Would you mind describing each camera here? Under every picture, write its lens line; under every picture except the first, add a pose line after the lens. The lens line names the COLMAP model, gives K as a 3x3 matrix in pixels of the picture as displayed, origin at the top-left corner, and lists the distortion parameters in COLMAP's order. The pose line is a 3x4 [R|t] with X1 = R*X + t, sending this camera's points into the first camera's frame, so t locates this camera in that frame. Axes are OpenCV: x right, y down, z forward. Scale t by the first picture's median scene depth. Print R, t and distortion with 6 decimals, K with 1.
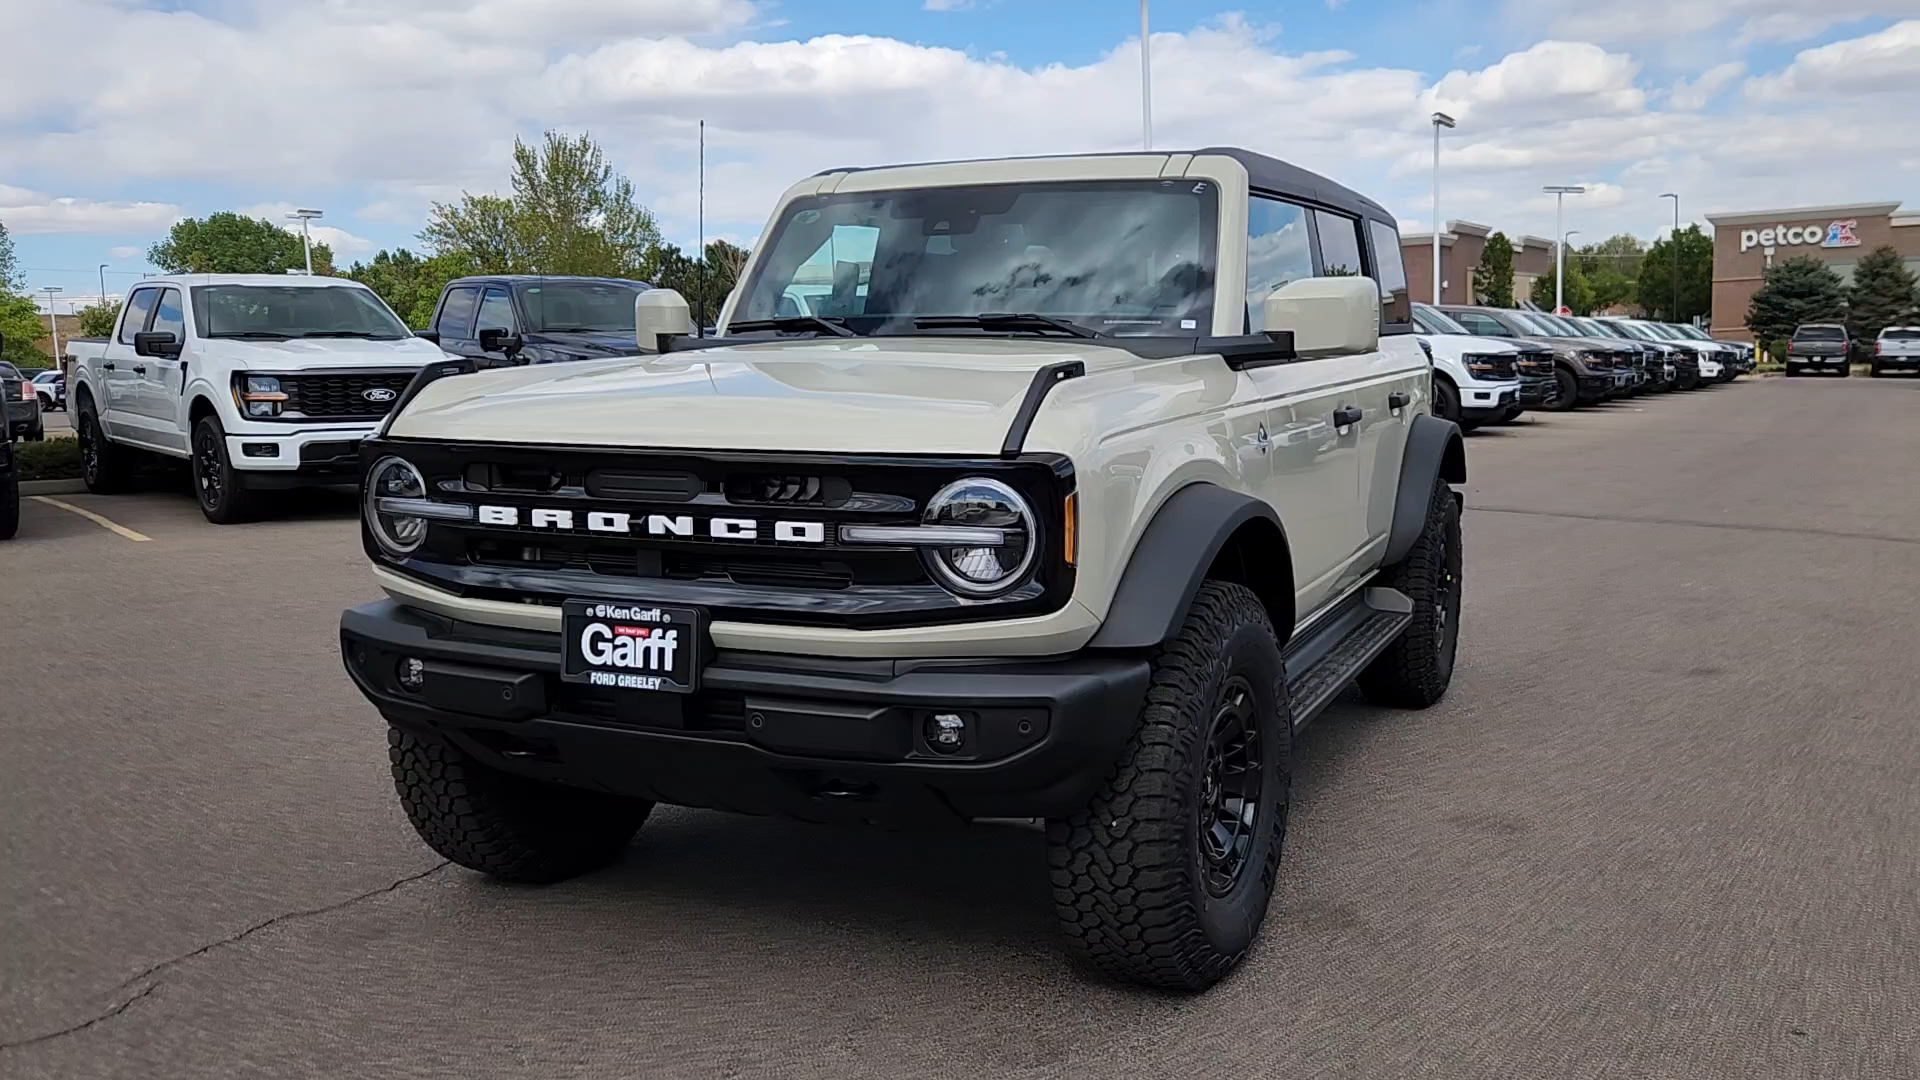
lens RADIAL K [[1629.2, 0, 946.0], [0, 1629.2, 544.8], [0, 0, 1]] dist [0.038760, -0.033825]
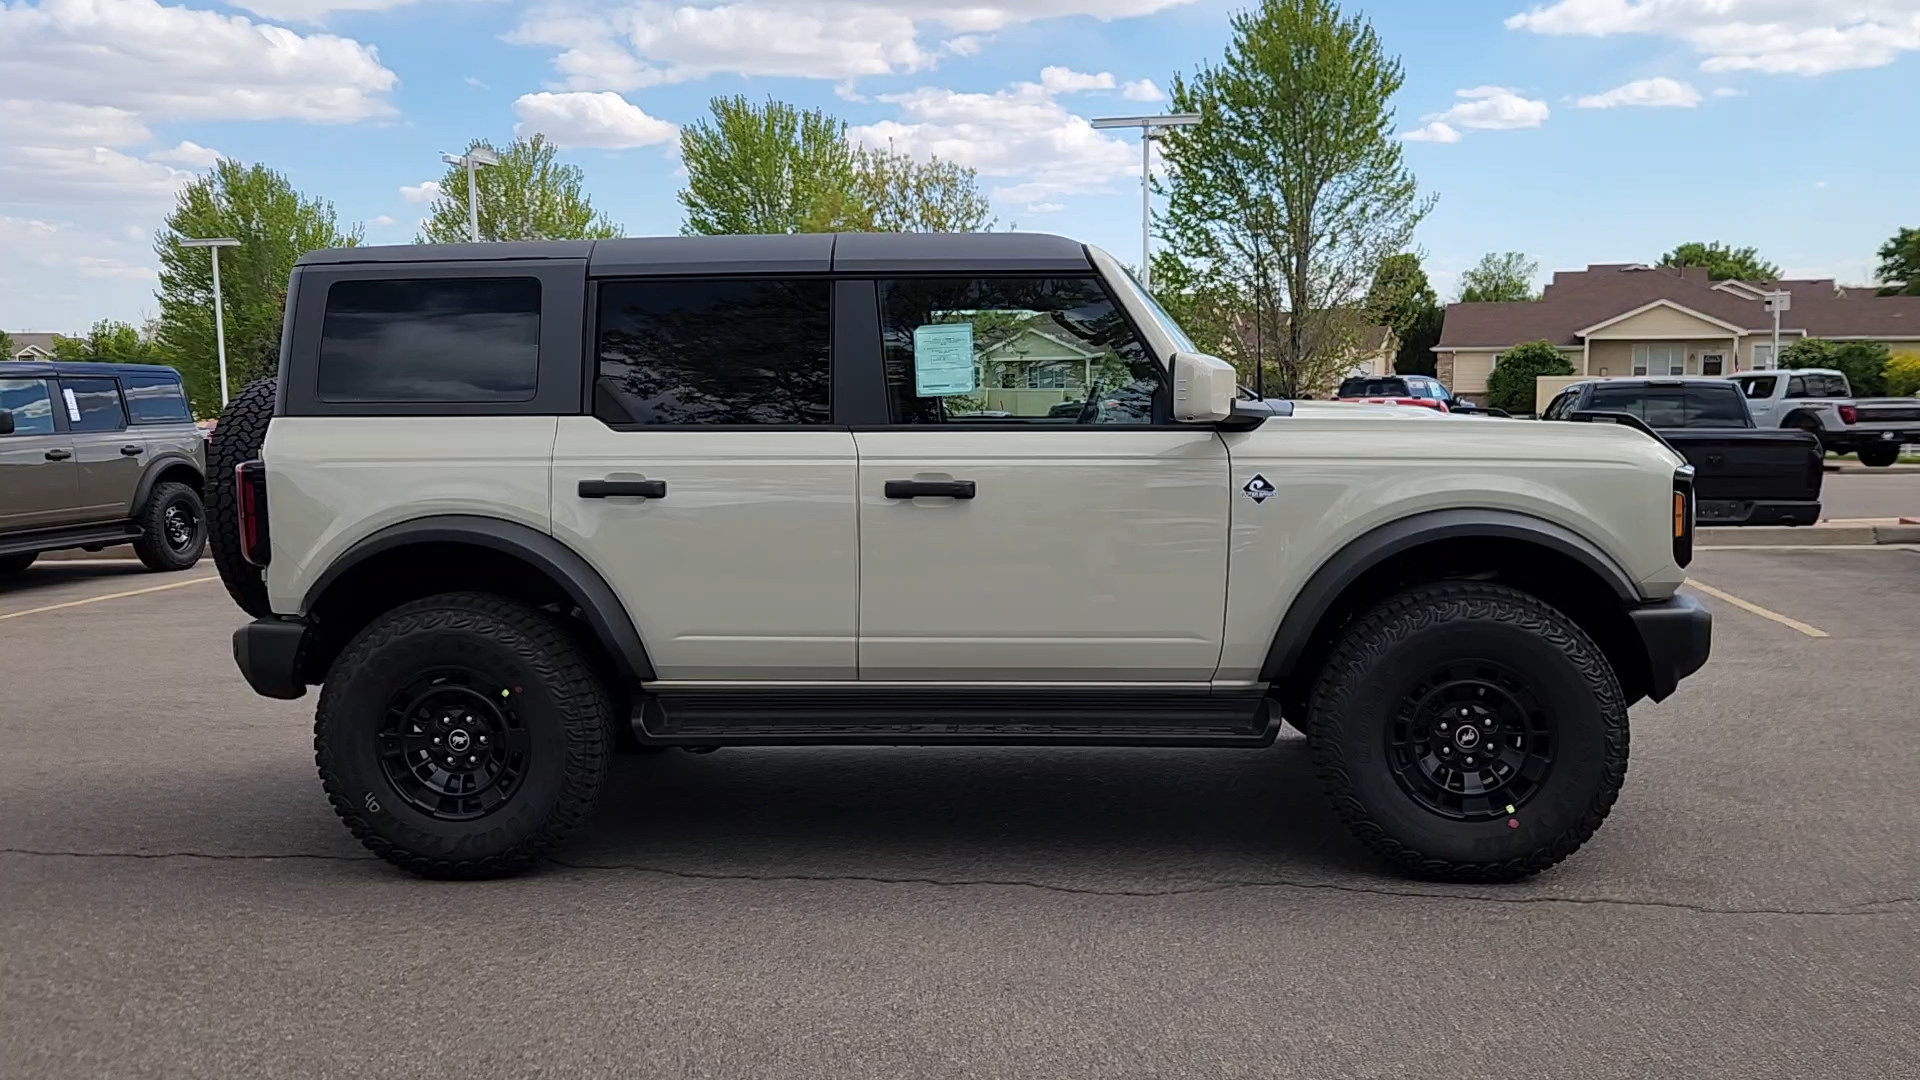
lens RADIAL K [[1629.2, 0, 946.4], [0, 1629.2, 536.4], [0, 0, 1]] dist [0.038760, -0.033825]
pose [[-0.346613, -0.071176, 0.935304, -1.502289], [0.138189, 0.982362, 0.125969, -0.283122], [-0.927773, 0.172911, -0.330664, 2.175386]]
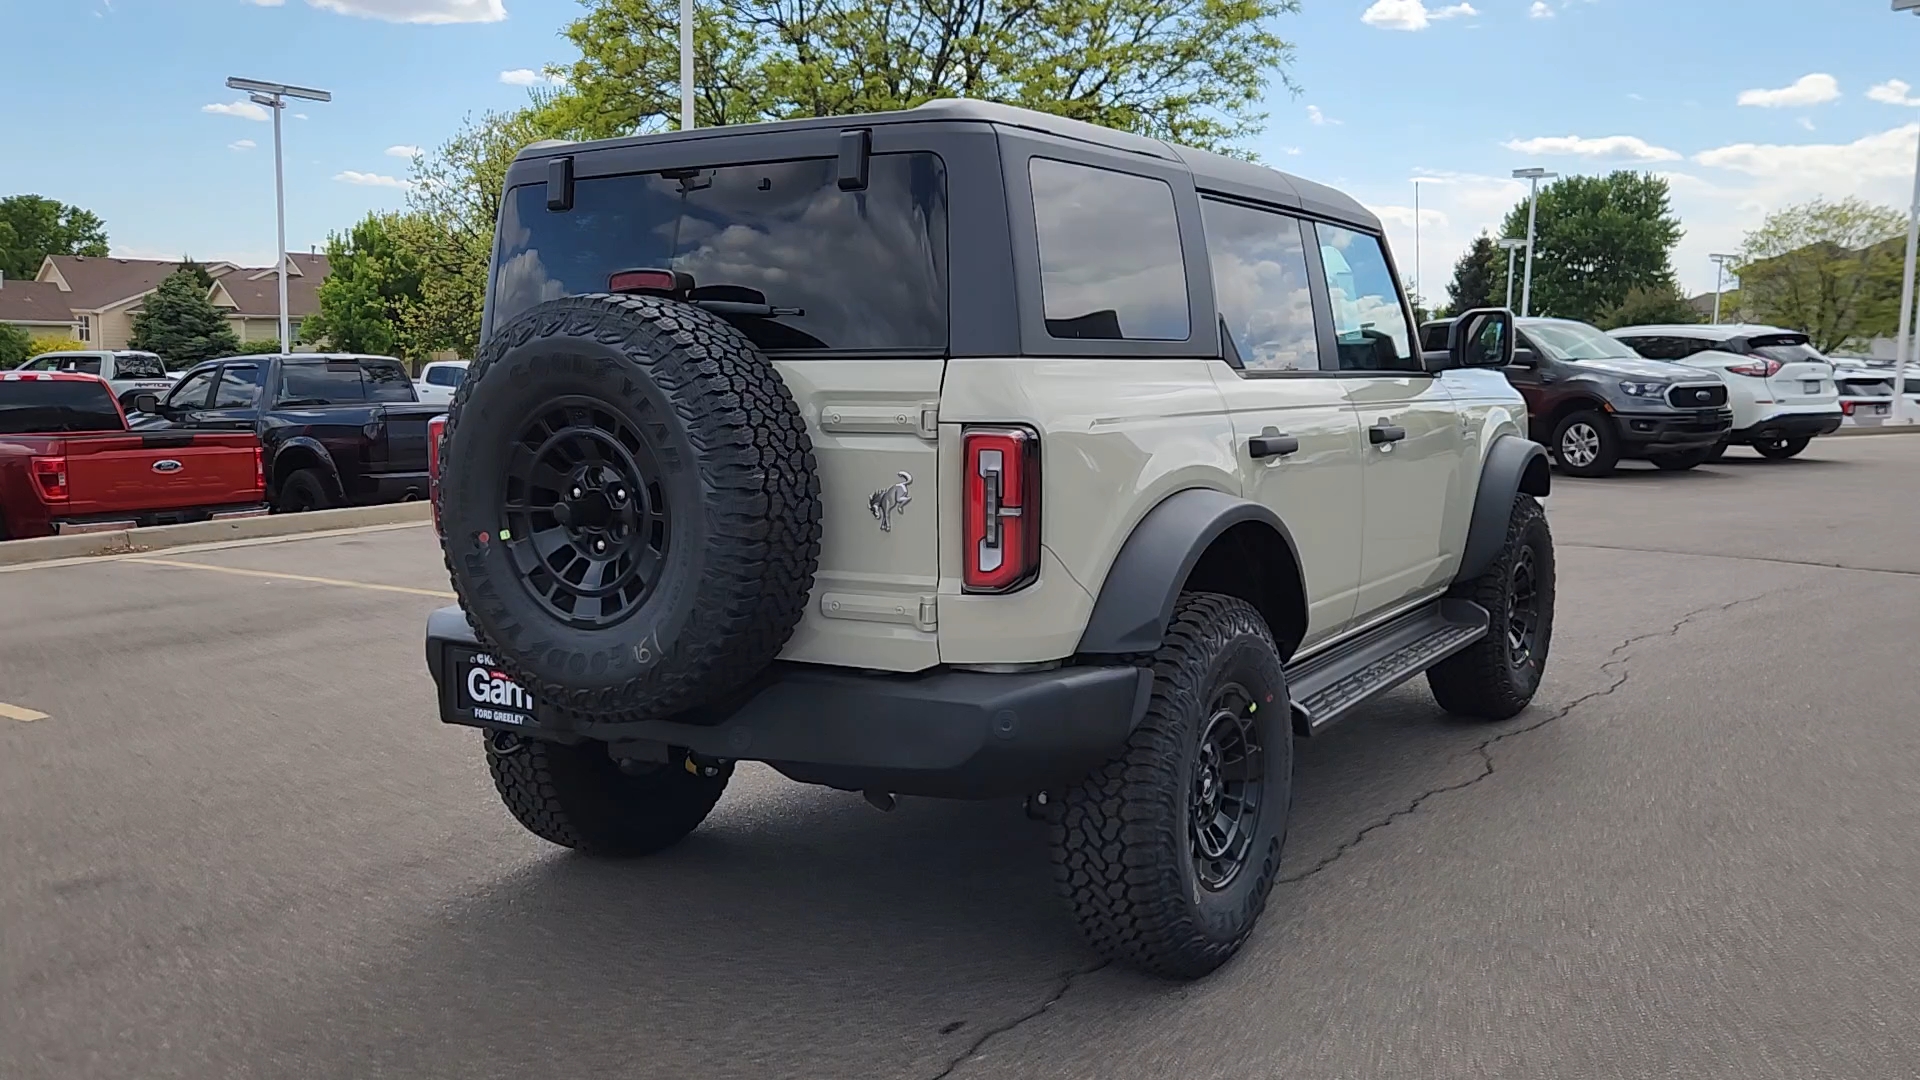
lens RADIAL K [[1629.2, 0, 948.7], [0, 1629.2, 537.9], [0, 0, 1]] dist [0.038760, -0.033825]
pose [[-0.993434, -0.000404, 0.114406, 0.092616], [0.026716, 0.971527, 0.235417, -0.413394], [-0.111243, 0.236928, -0.965137, 3.208905]]
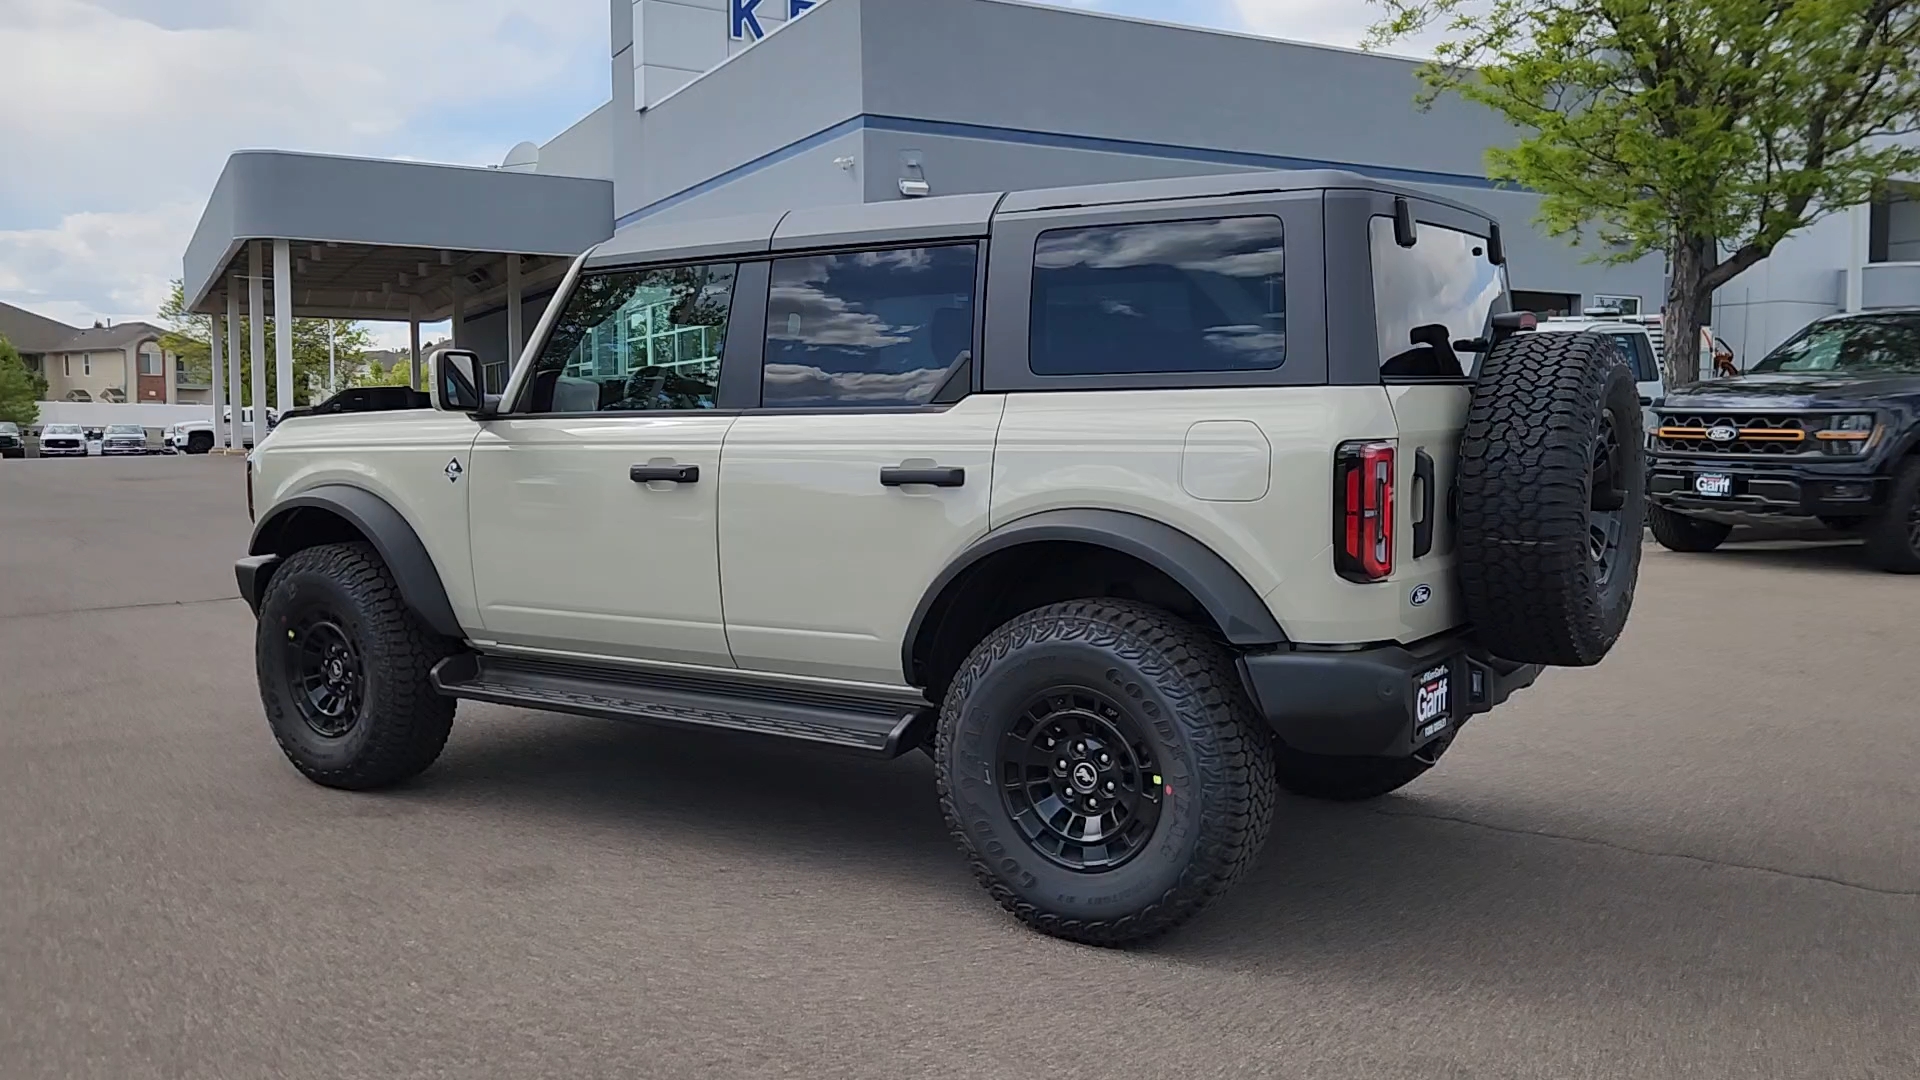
lens RADIAL K [[1629.2, 0, 947.4], [0, 1629.2, 527.1], [0, 0, 1]] dist [0.038760, -0.033825]
pose [[-0.144454, 0.090680, -0.985348, 1.789721], [-0.114949, 0.987512, 0.107731, -0.257210], [0.982812, 0.128826, -0.132226, 1.924370]]
